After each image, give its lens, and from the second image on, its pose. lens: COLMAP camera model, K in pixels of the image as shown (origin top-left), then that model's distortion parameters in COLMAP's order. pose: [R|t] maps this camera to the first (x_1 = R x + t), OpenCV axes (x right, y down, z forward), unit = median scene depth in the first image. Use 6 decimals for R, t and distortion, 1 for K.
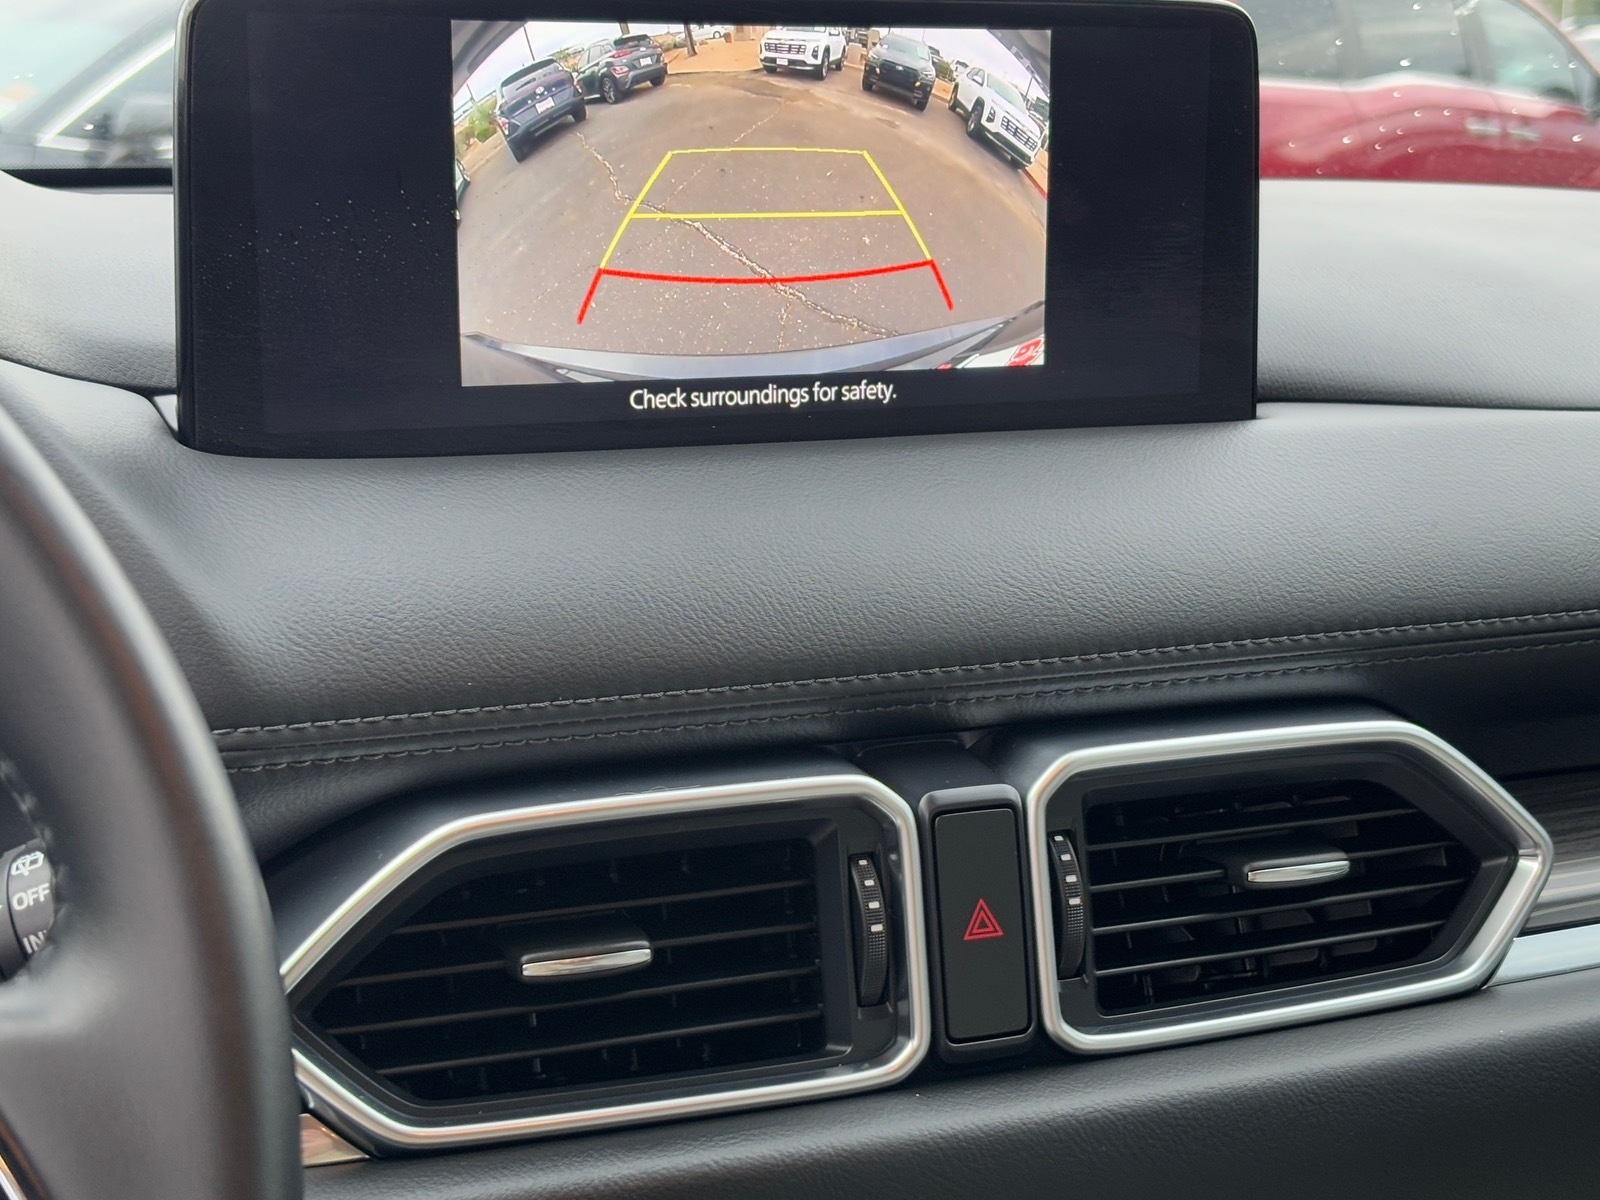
lens RADIAL K [[2671.2, 0, 789.6], [0, 2671.2, 589.6], [0, 0, 1]] dist [0.193788, 0.000000]
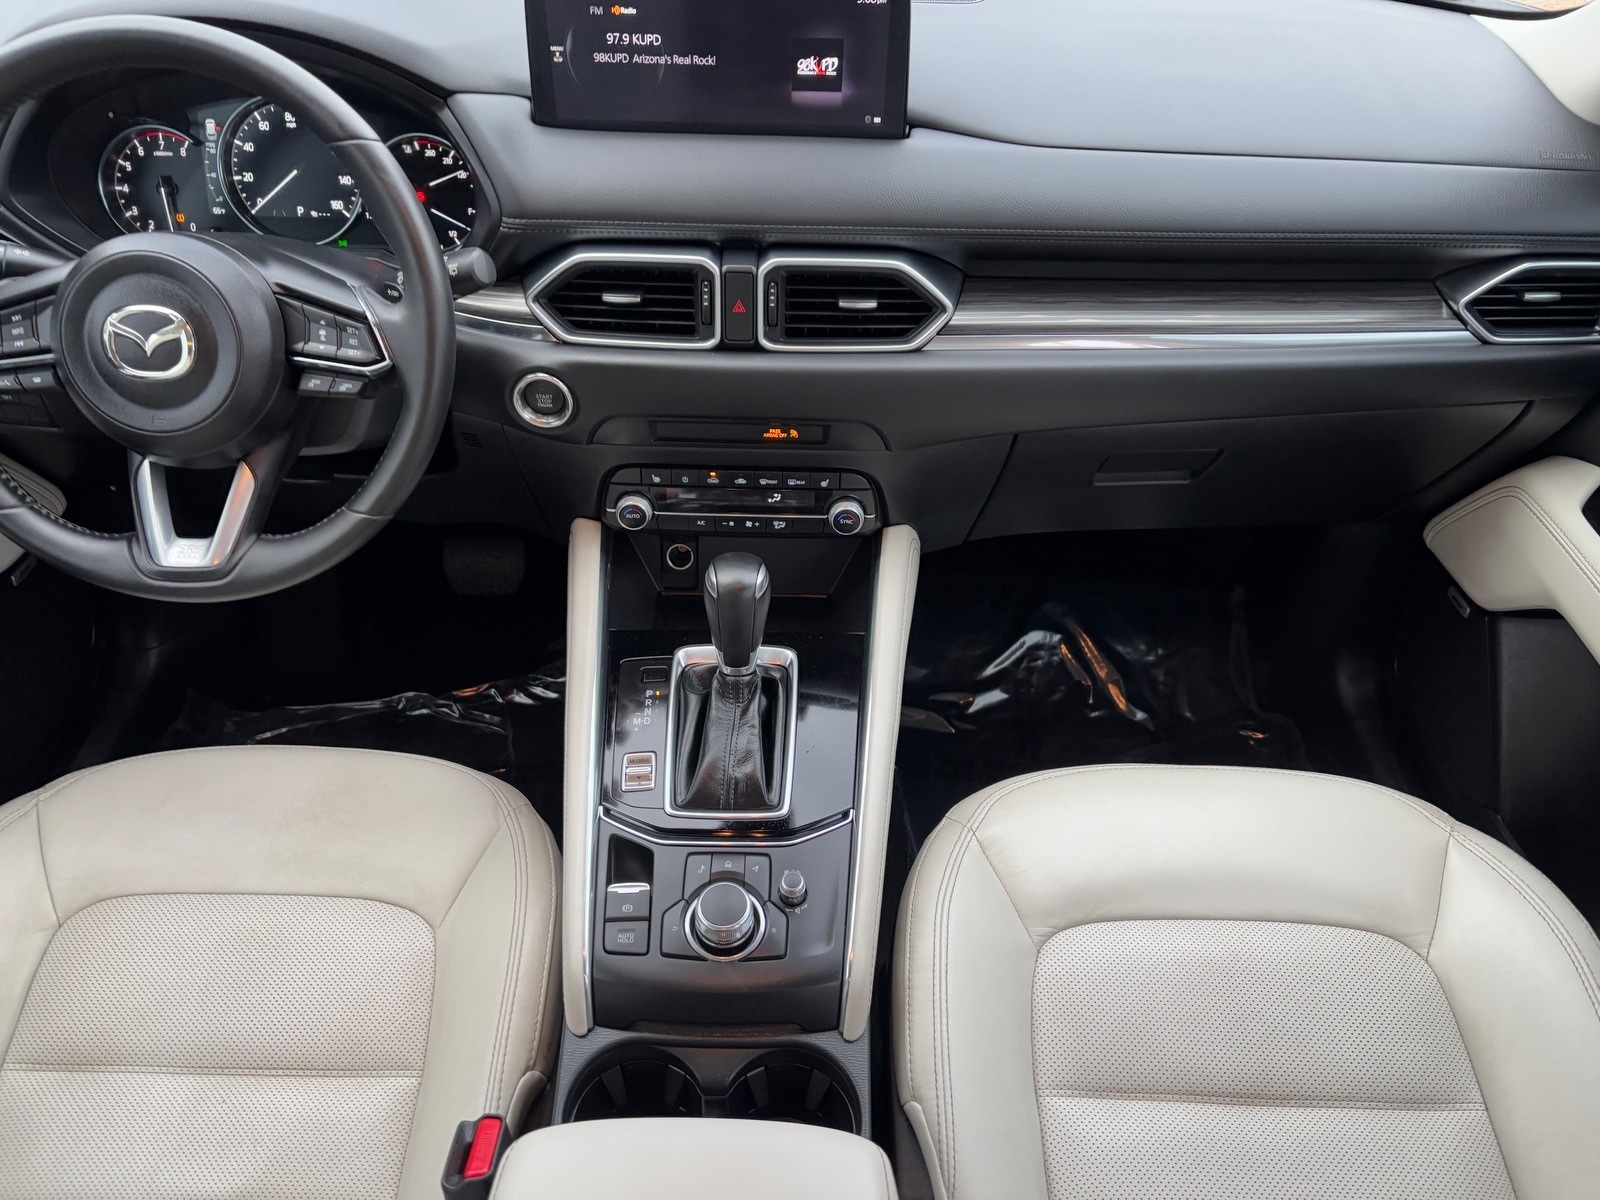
lens RADIAL K [[1220.2, 0, 798.4], [0, 1220.2, 613.3], [0, 0, 1]] dist [0.032441, -0.041912]
pose [[0.913239, 0.273736, -0.301766, 0.707909], [-0.087774, 0.855464, 0.510370, -0.337022], [0.397856, -0.439603, 0.805270, -0.374311]]
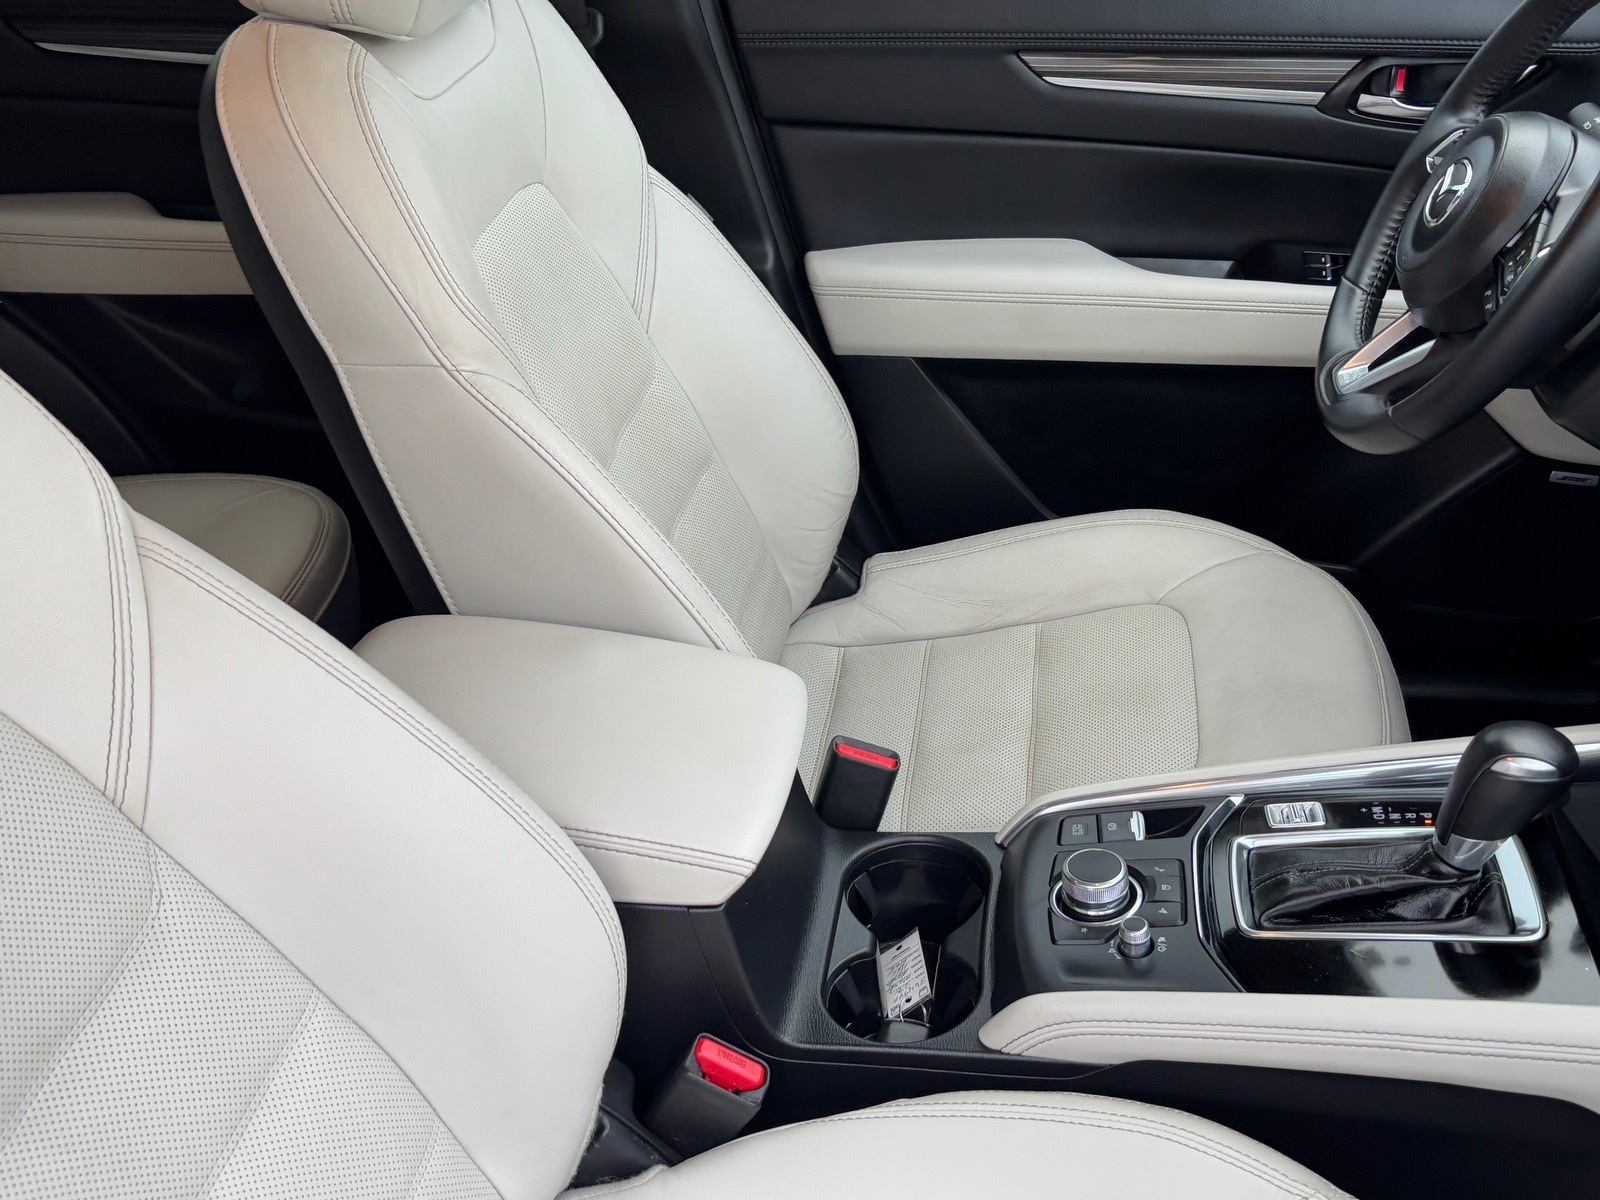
lens RADIAL K [[1752.1, 0, 791.9], [0, 1752.1, 592.6], [0, 0, 1]] dist [0.074956, 0.000000]
pose [[-0.531888, 0.437120, -0.725273, 1.608569], [-0.132850, 0.802794, 0.581268, -0.546629], [0.836329, 0.405522, -0.368926, 0.819198]]
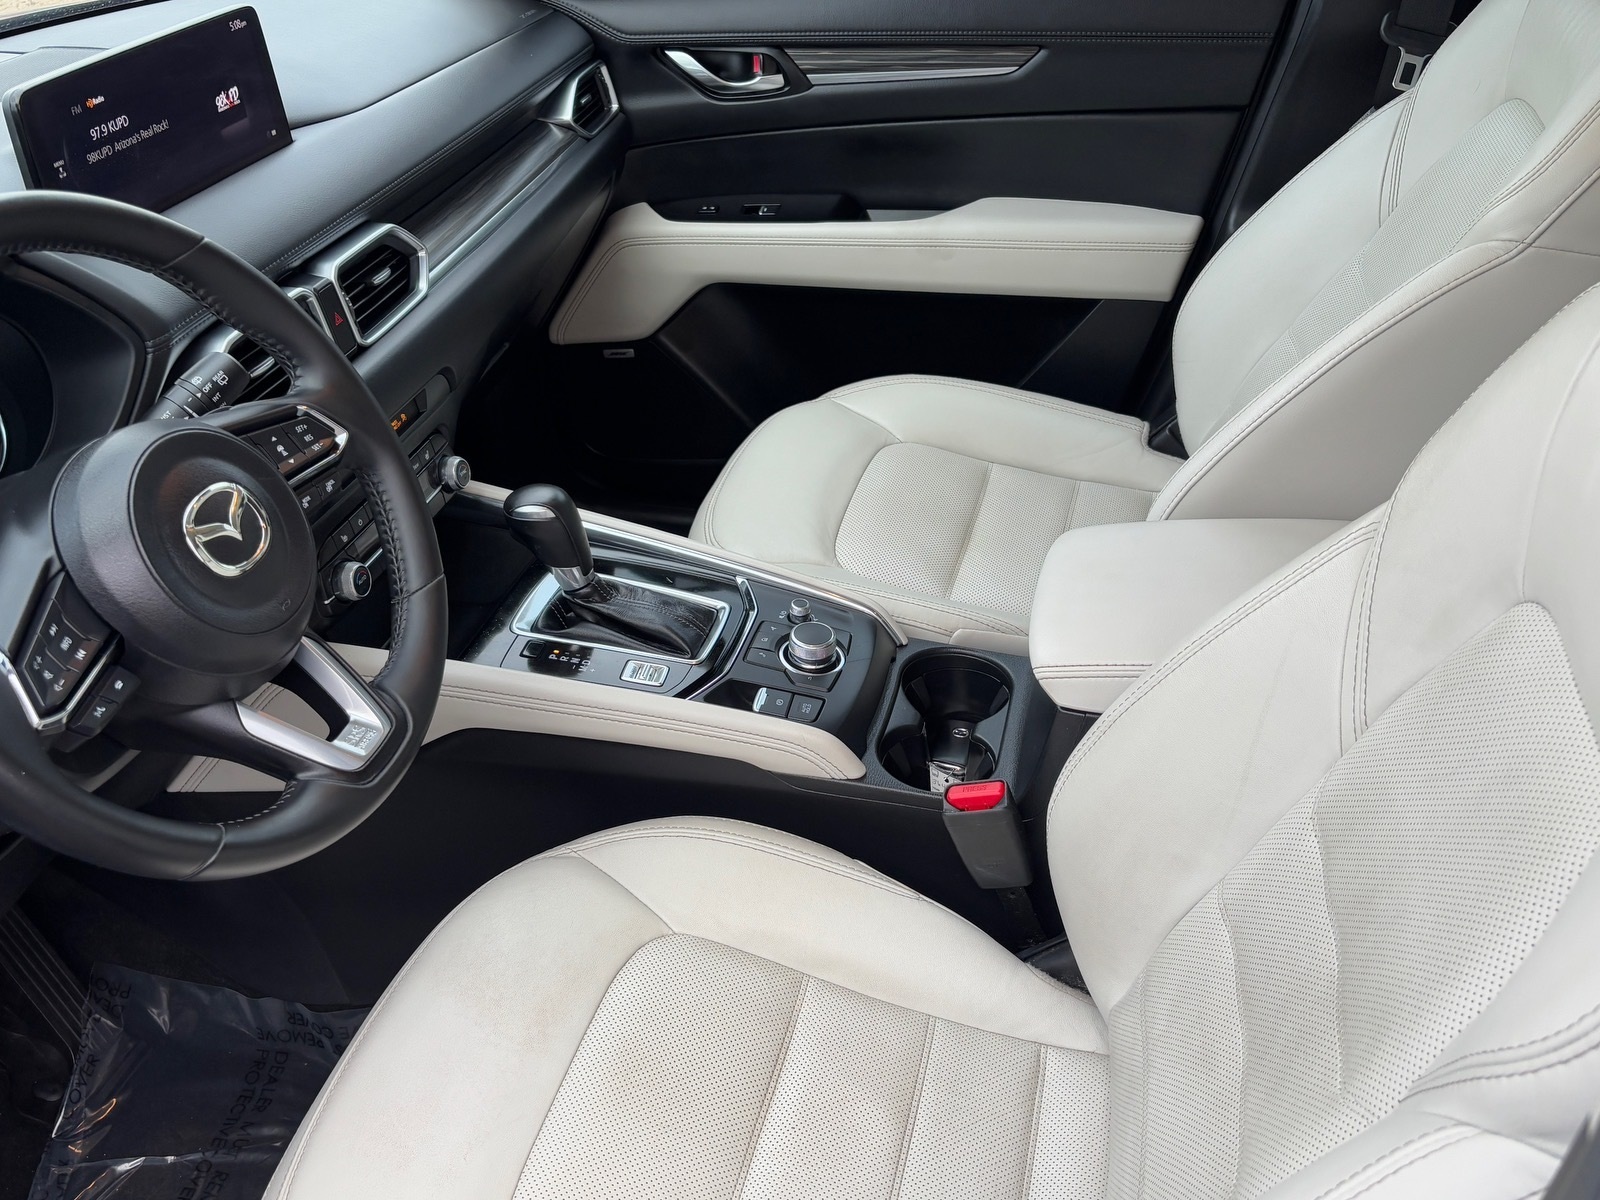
lens RADIAL K [[1480.8, 0, 822.8], [0, 1480.8, 600.3], [0, 0, 1]] dist [0.010298, 0.000000]
pose [[0.599520, -0.461568, 0.653858, -0.952927], [0.193507, 0.876311, 0.441174, -0.273653], [-0.776615, -0.137966, 0.614682, -0.680598]]
